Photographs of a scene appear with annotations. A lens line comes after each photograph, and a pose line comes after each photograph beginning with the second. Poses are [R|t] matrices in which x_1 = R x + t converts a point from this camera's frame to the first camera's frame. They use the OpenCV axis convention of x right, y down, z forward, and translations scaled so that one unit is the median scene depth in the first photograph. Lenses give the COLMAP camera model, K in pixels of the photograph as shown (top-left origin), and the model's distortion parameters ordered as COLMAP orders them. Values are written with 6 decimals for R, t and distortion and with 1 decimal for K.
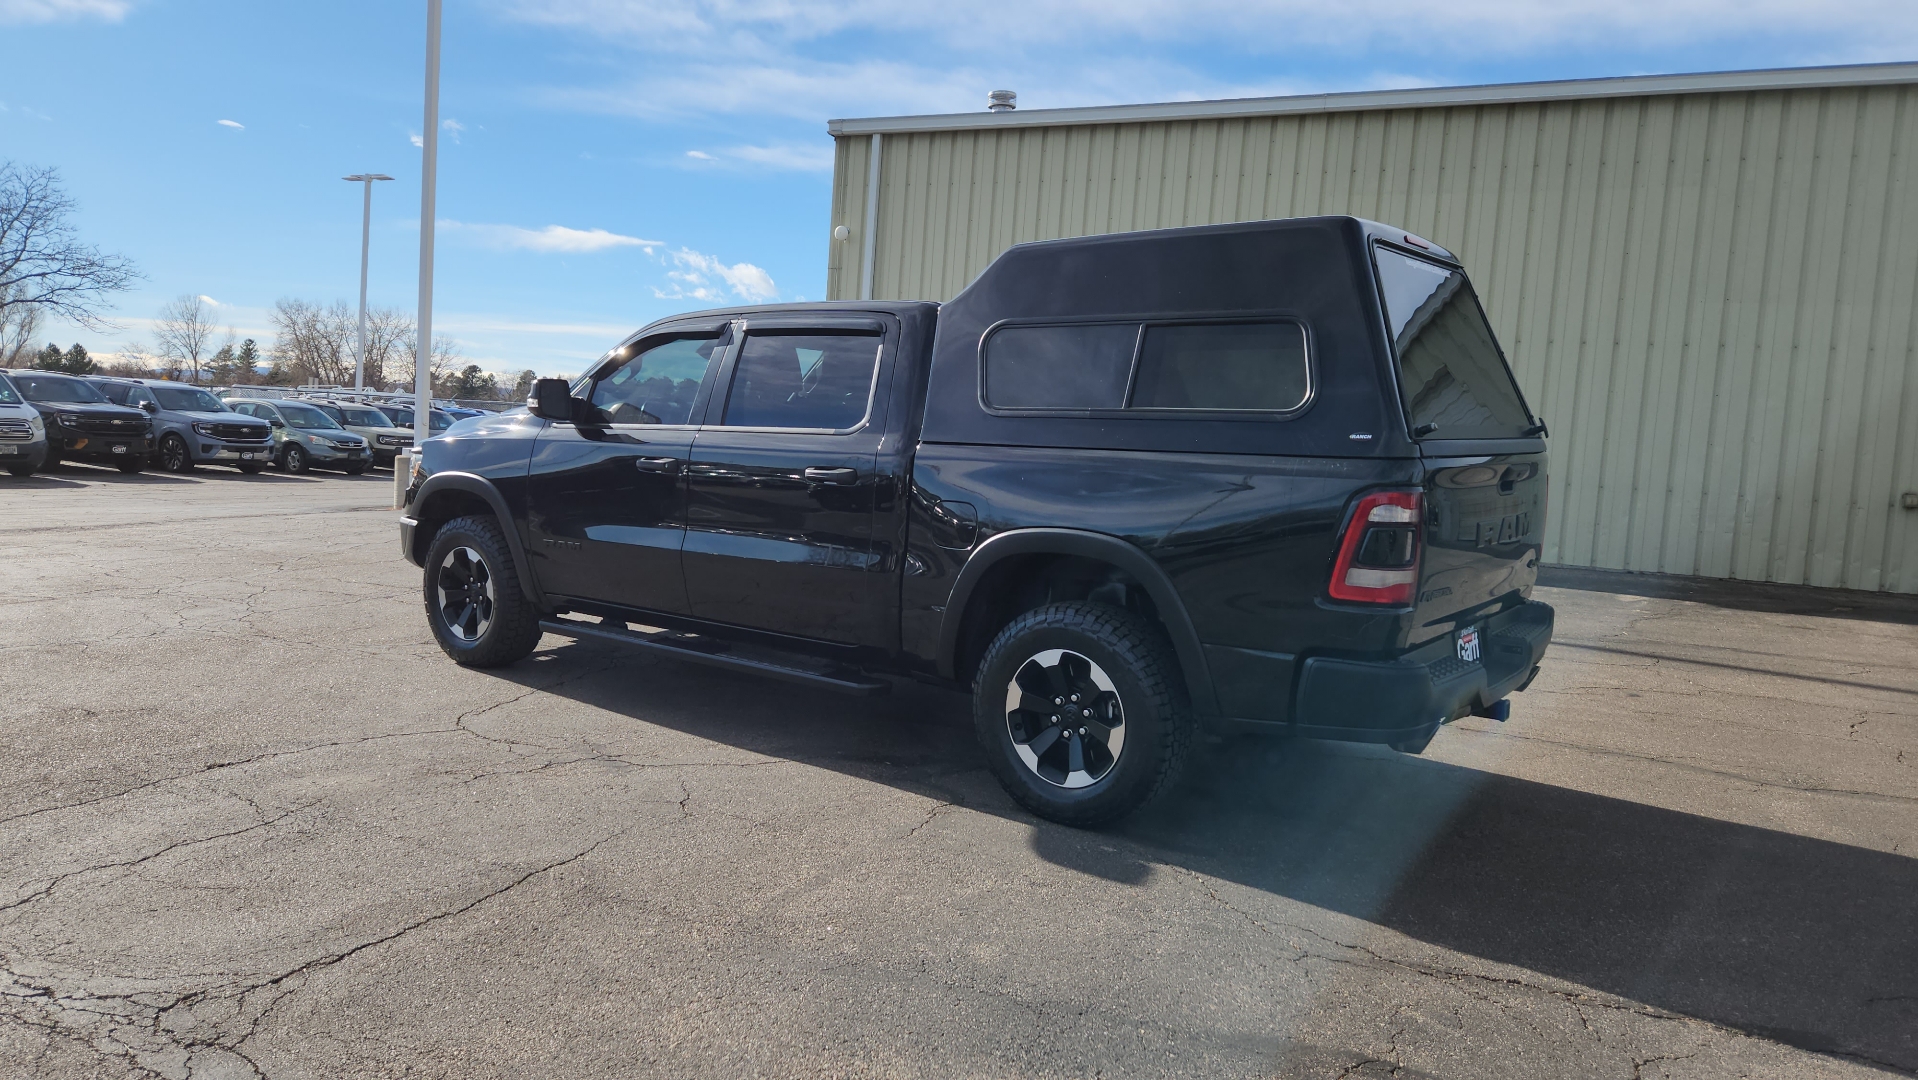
lens RADIAL K [[1324.7, 0, 934.8], [0, 1324.7, 524.3], [0, 0, 1]] dist [0.084625, -0.075532]
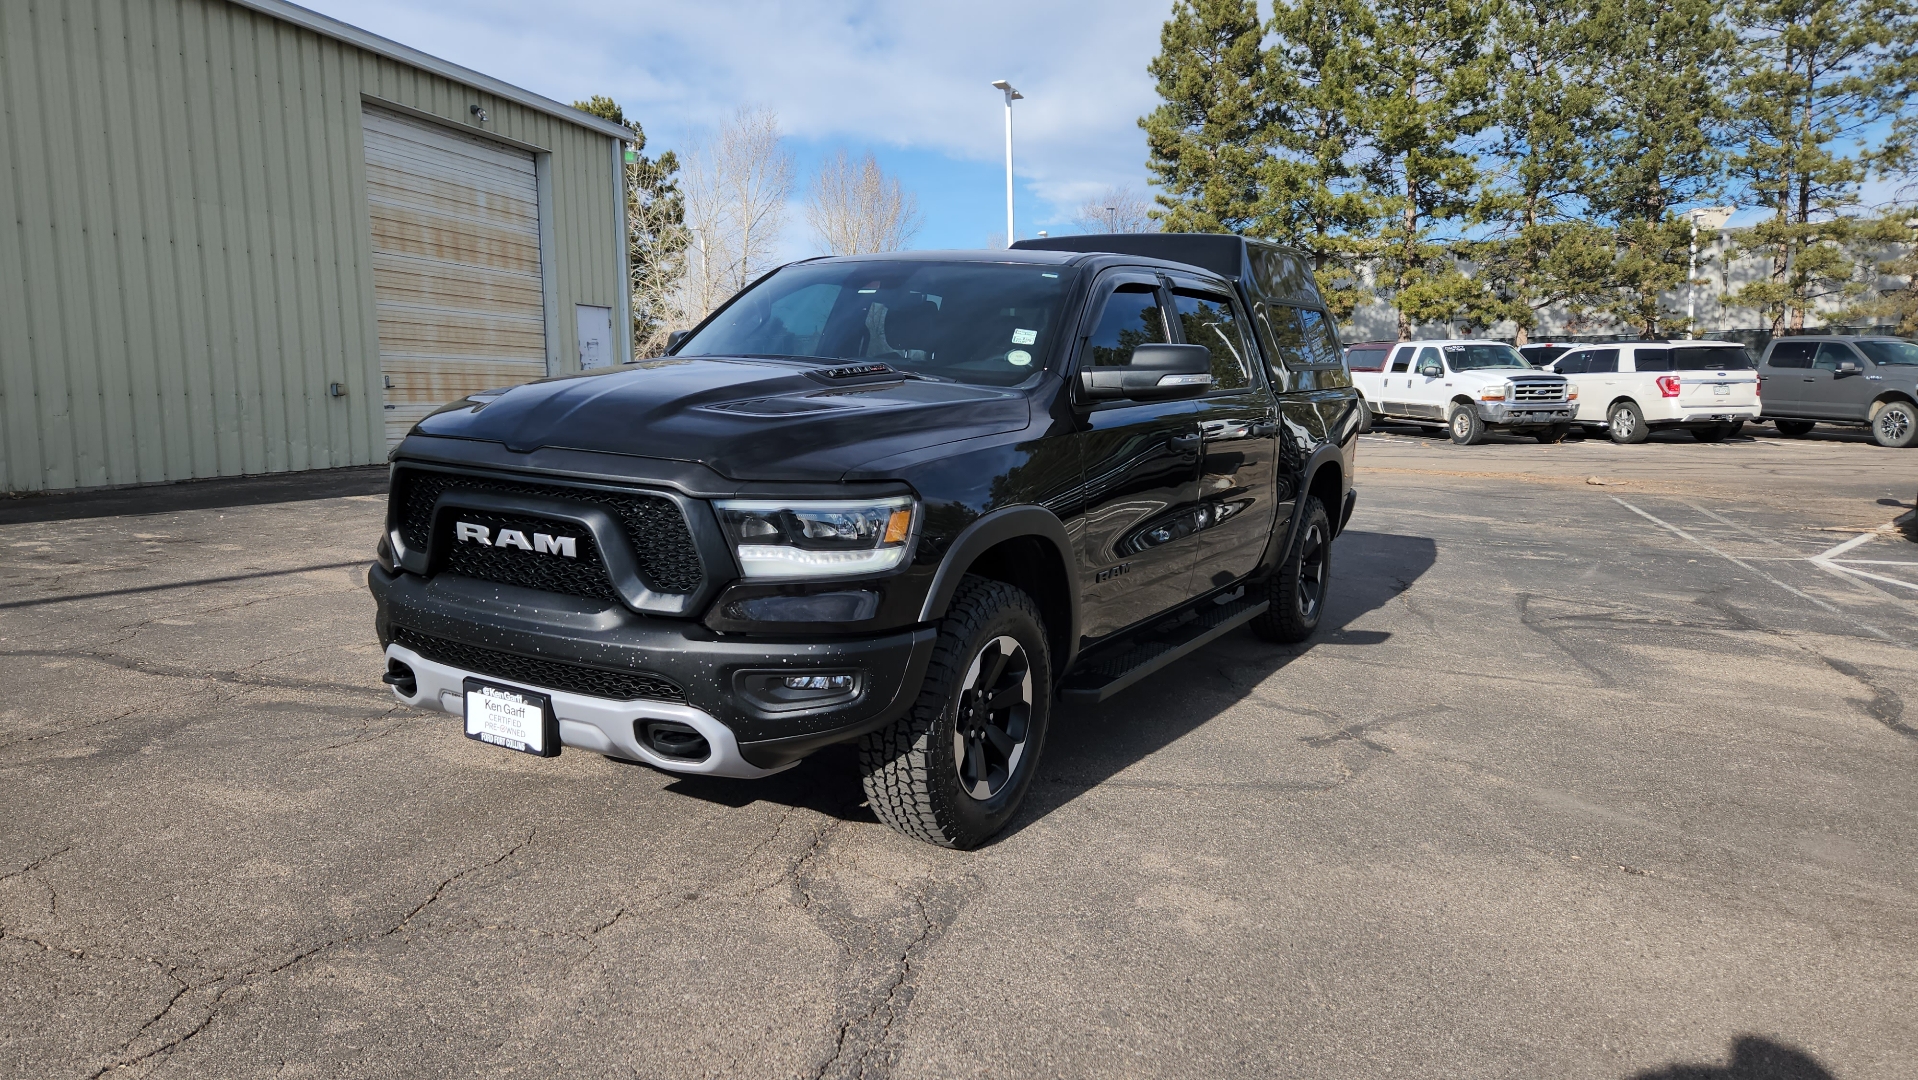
lens RADIAL K [[1314.9, 0, 951.2], [0, 1314.9, 542.5], [0, 0, 1]] dist [0.083620, -0.075489]
pose [[-0.147200, -0.169260, 0.974517, -0.993791], [0.067307, 0.981252, 0.180597, -0.140270], [-0.986814, 0.092175, -0.133048, 1.217916]]
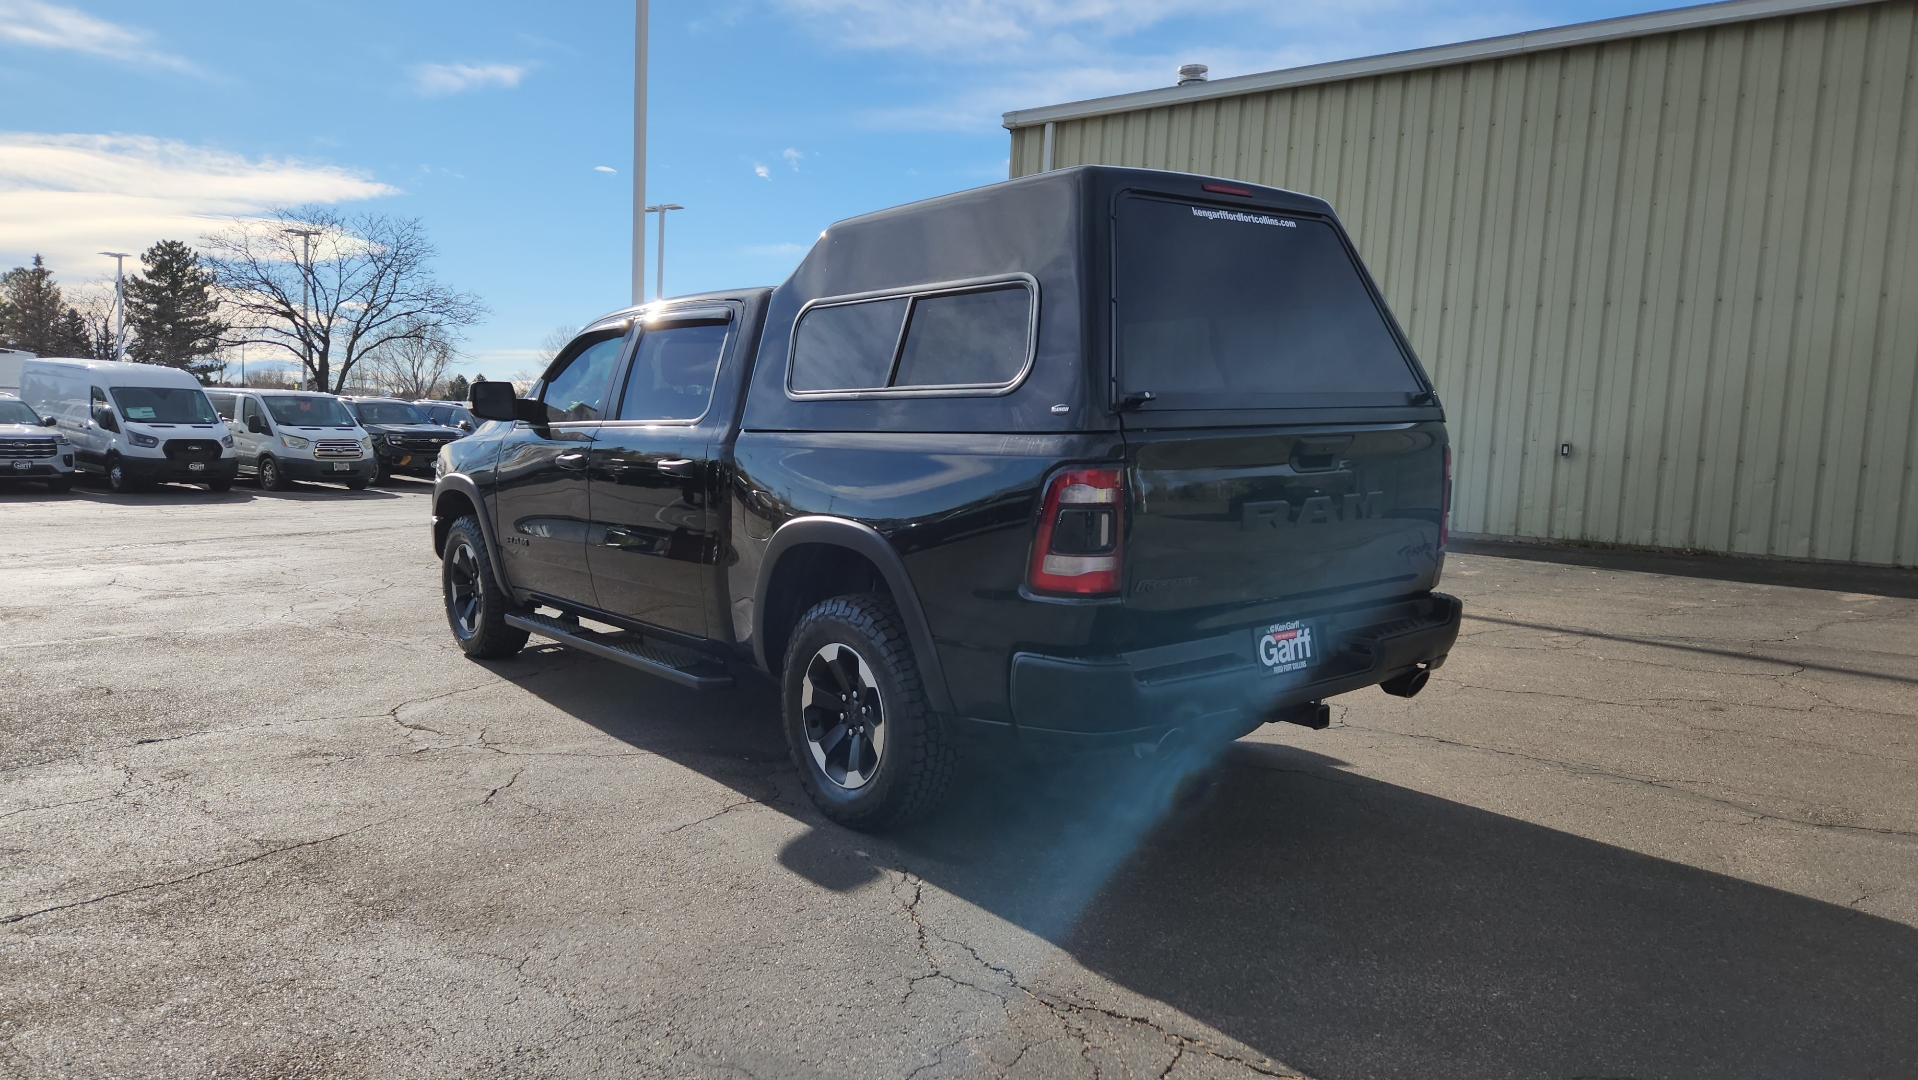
lens RADIAL K [[1322.4, 0, 932.9], [0, 1322.4, 546.6], [0, 0, 1]] dist [0.081071, -0.067620]
pose [[0.969303, -0.007383, -0.245758, 0.300635], [0.011162, 0.999840, 0.013986, 0.009270], [0.245615, -0.016300, 0.969230, 0.072634]]
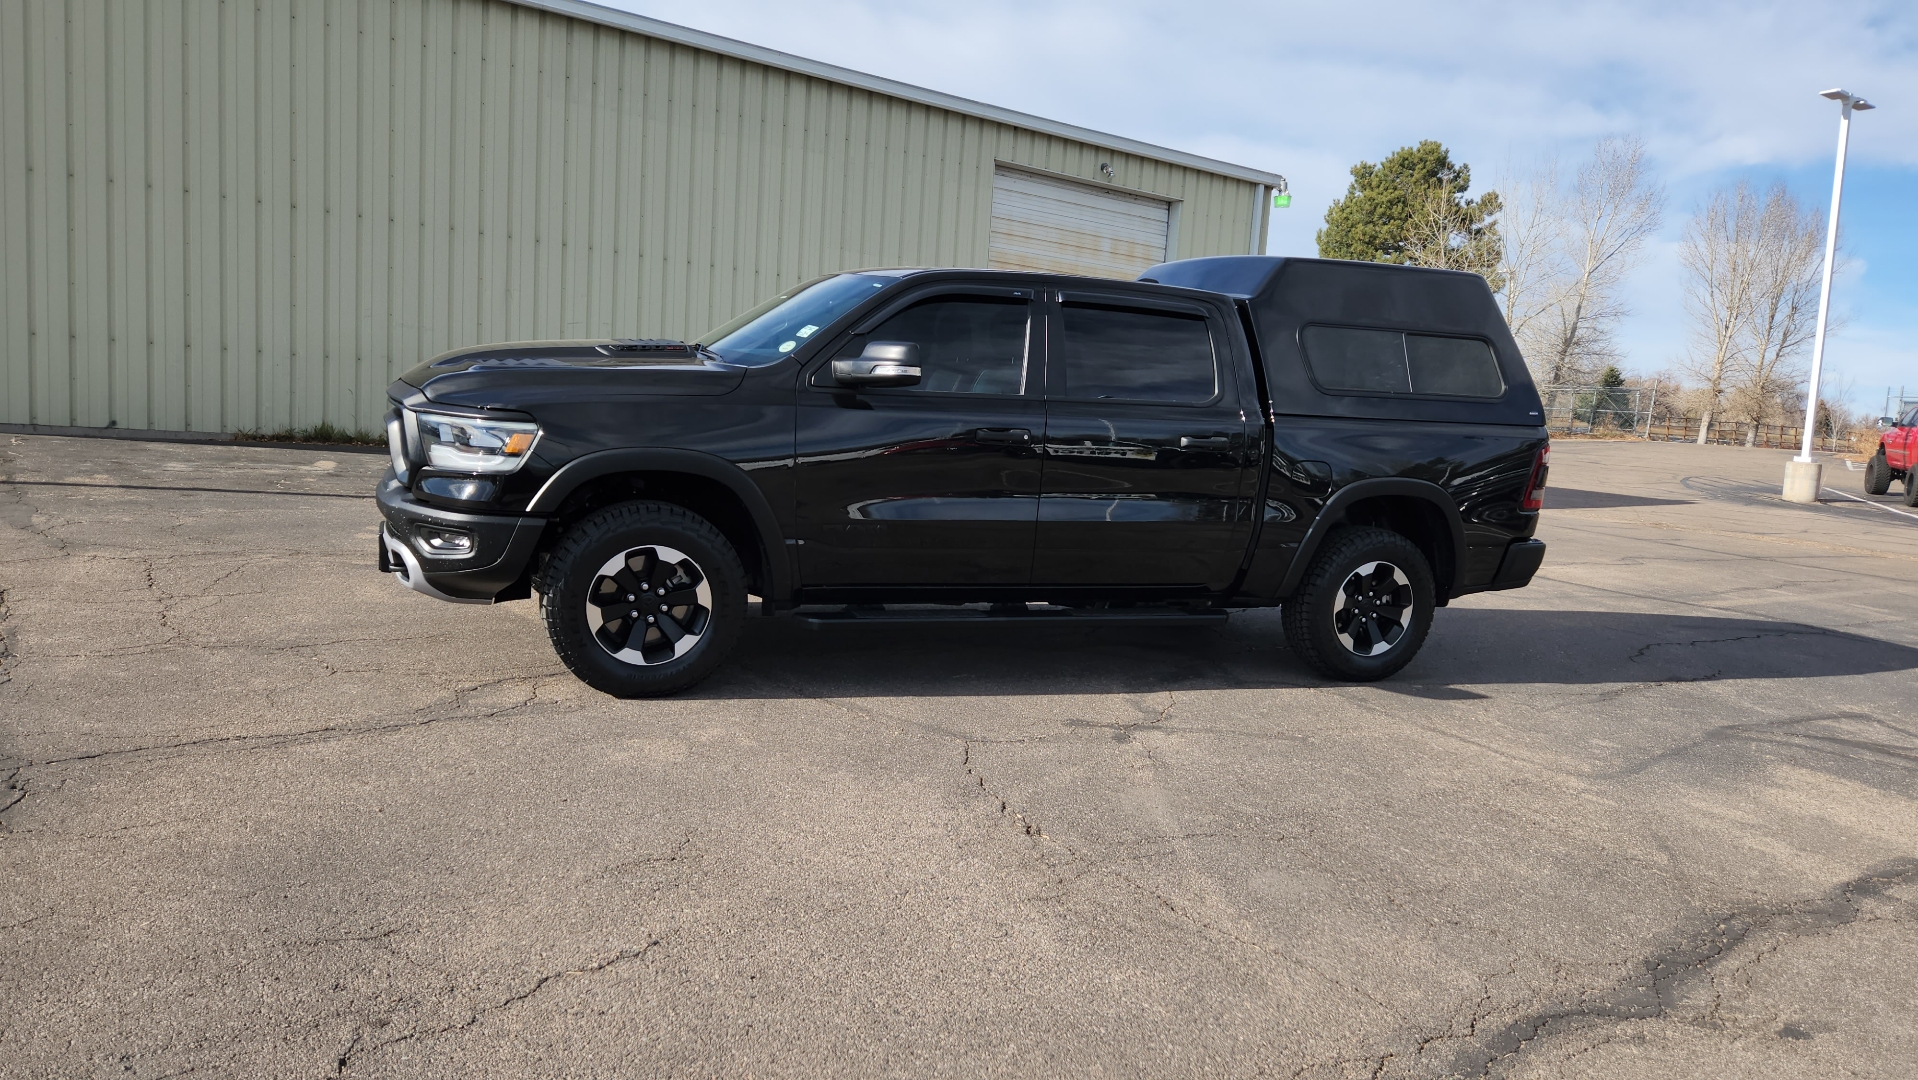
lens RADIAL K [[1320.4, 0, 939.6], [0, 1320.4, 558.8], [0, 0, 1]] dist [0.082279, -0.071861]
pose [[0.483807, -0.121805, 0.866657, -1.040750], [0.022531, 0.991673, 0.126798, -0.076218], [-0.874885, -0.041819, 0.482523, 0.547064]]
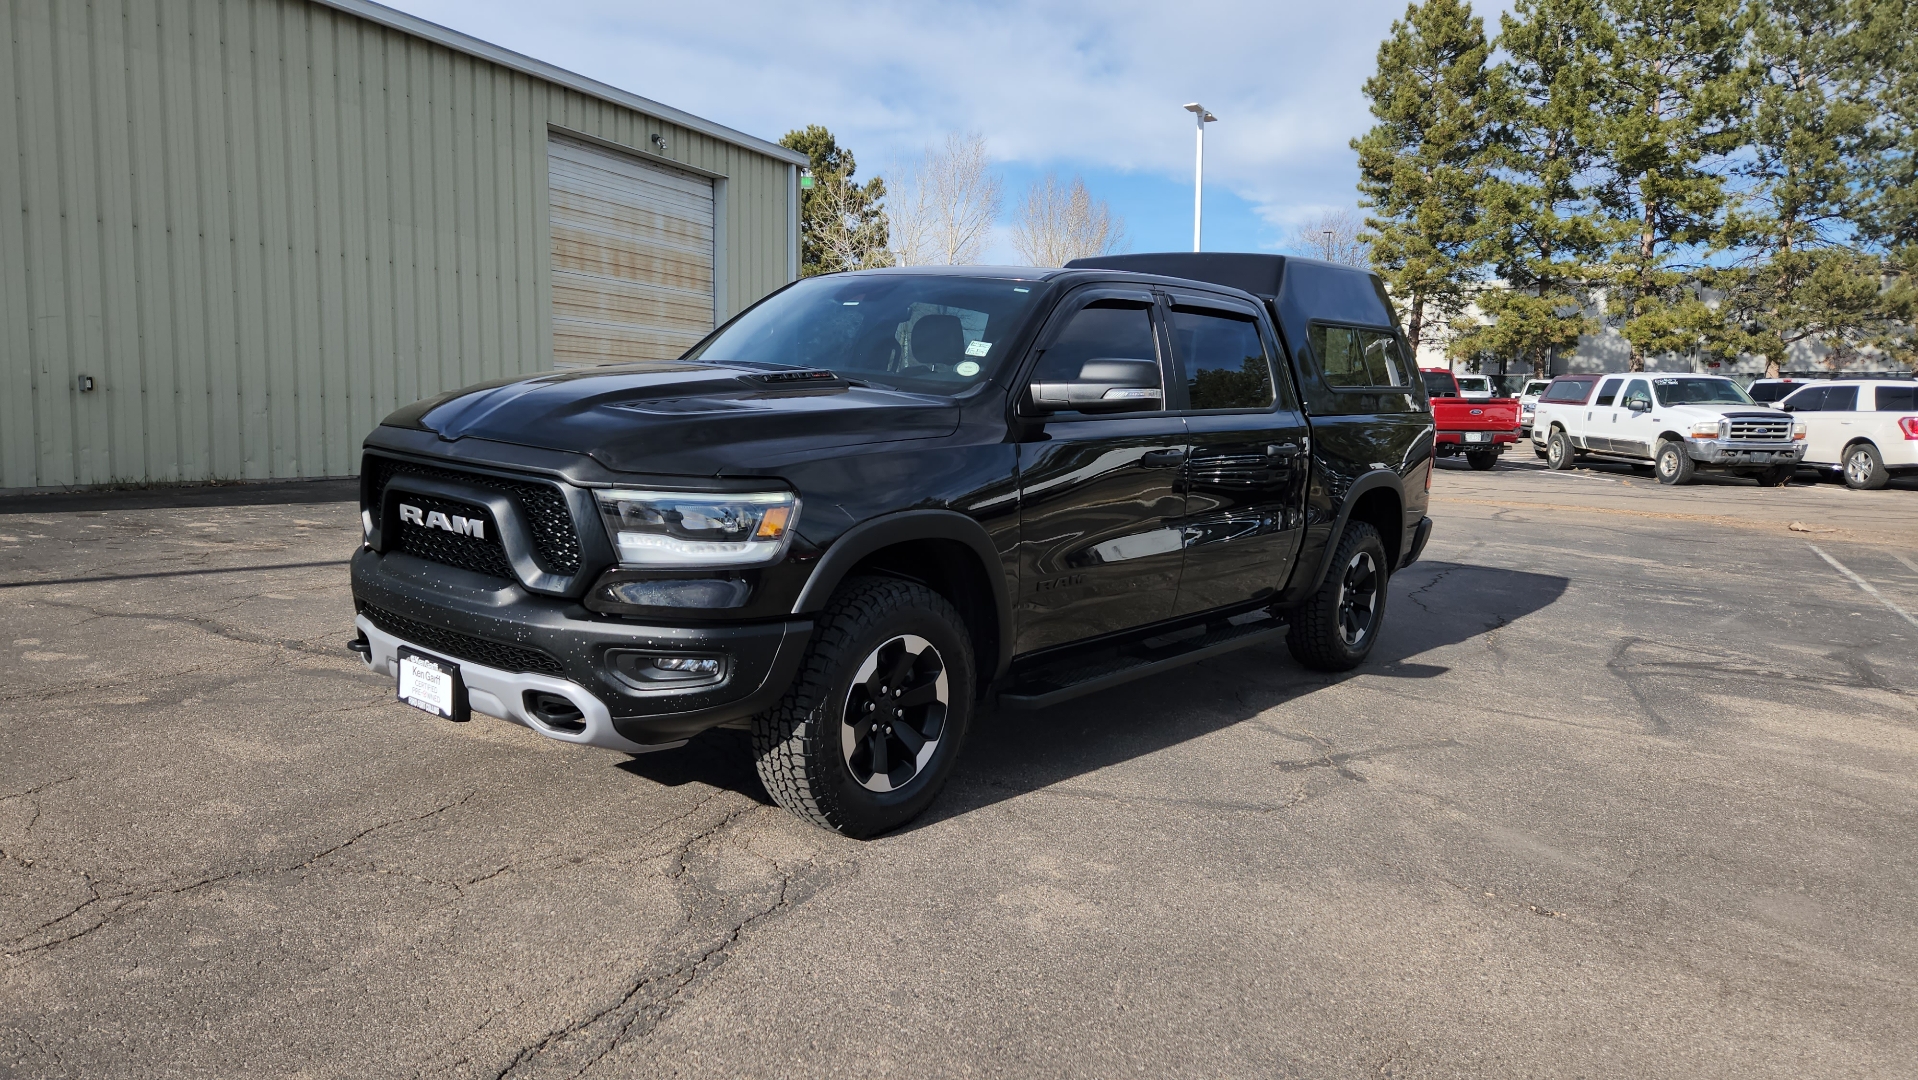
lens RADIAL K [[1320.9, 0, 959.0], [0, 1320.9, 540.0], [0, 0, 1]] dist [0.077680, -0.062492]
pose [[0.009072, -0.152430, 0.988273, -1.029847], [0.052524, 0.987022, 0.151755, -0.124987], [-0.998578, 0.050531, 0.016961, 1.074550]]
